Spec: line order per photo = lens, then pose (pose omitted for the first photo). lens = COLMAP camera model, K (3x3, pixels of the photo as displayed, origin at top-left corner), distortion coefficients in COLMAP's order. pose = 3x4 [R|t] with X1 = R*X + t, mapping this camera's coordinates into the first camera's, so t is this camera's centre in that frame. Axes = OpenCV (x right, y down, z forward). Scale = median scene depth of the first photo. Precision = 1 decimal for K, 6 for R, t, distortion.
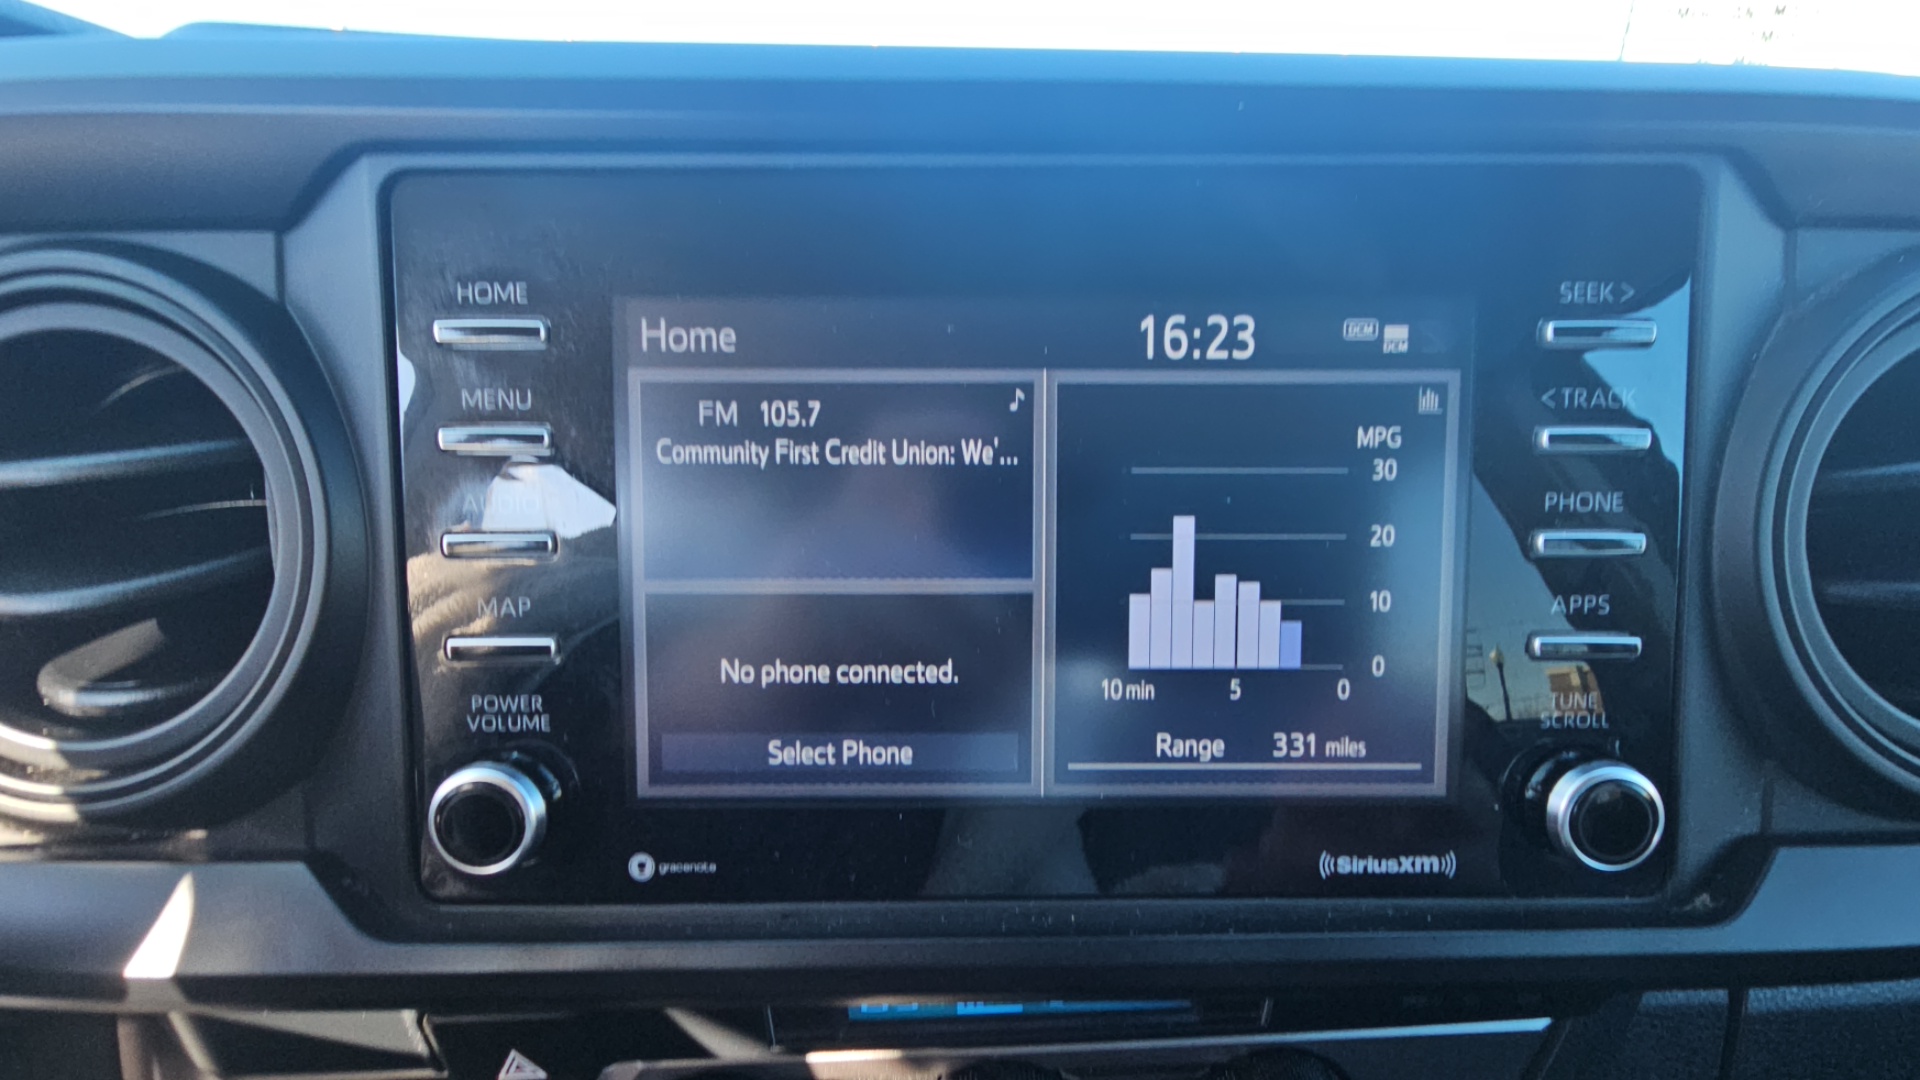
lens RADIAL K [[863.0, 0, 961.7], [0, 863.0, 558.2], [0, 0, 1]] dist [0.010151, -0.008015]
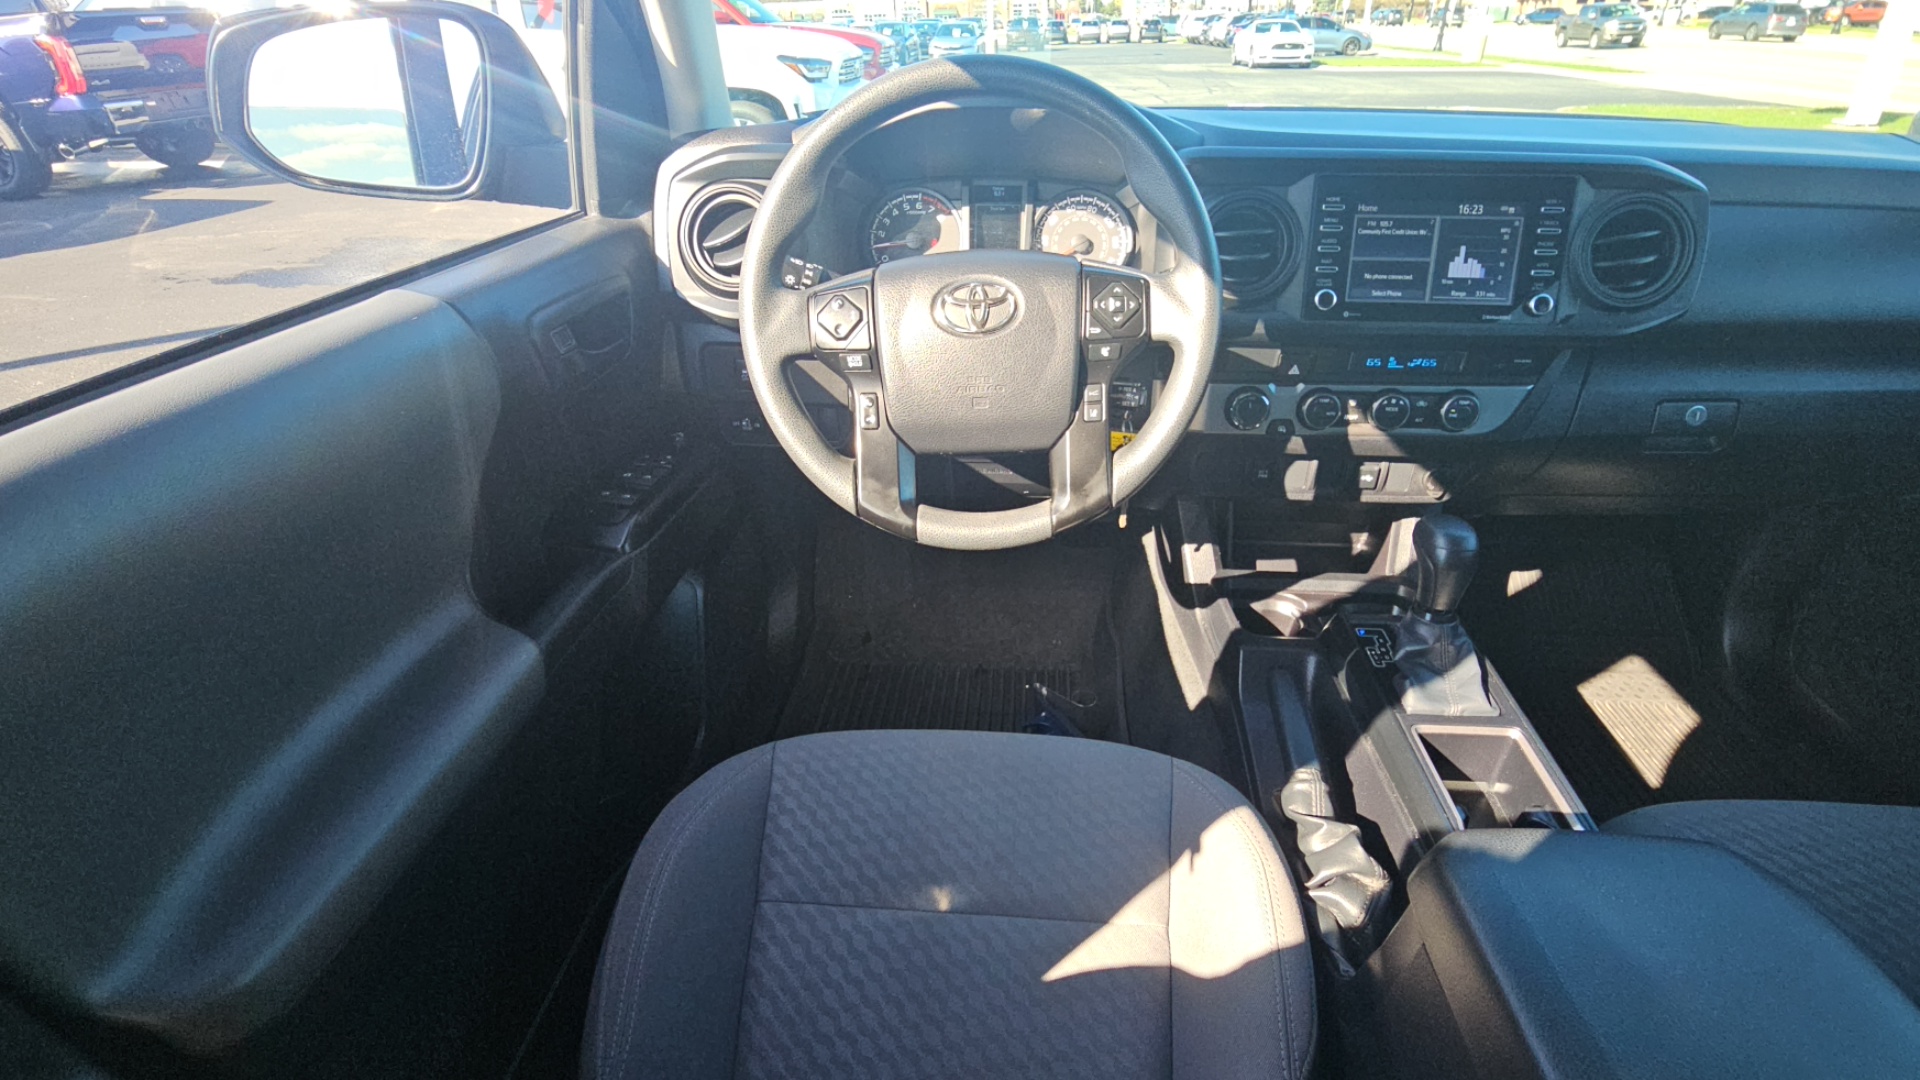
lens RADIAL K [[863.0, 0, 976.7], [0, 863.0, 538.5], [0, 0, 1]] dist [0.010151, -0.008015]
pose [[0.994349, 0.049005, -0.094172, -2.026984], [-0.033854, 0.987142, 0.156222, 0.951663], [0.100617, -0.152151, 0.983222, -4.560183]]
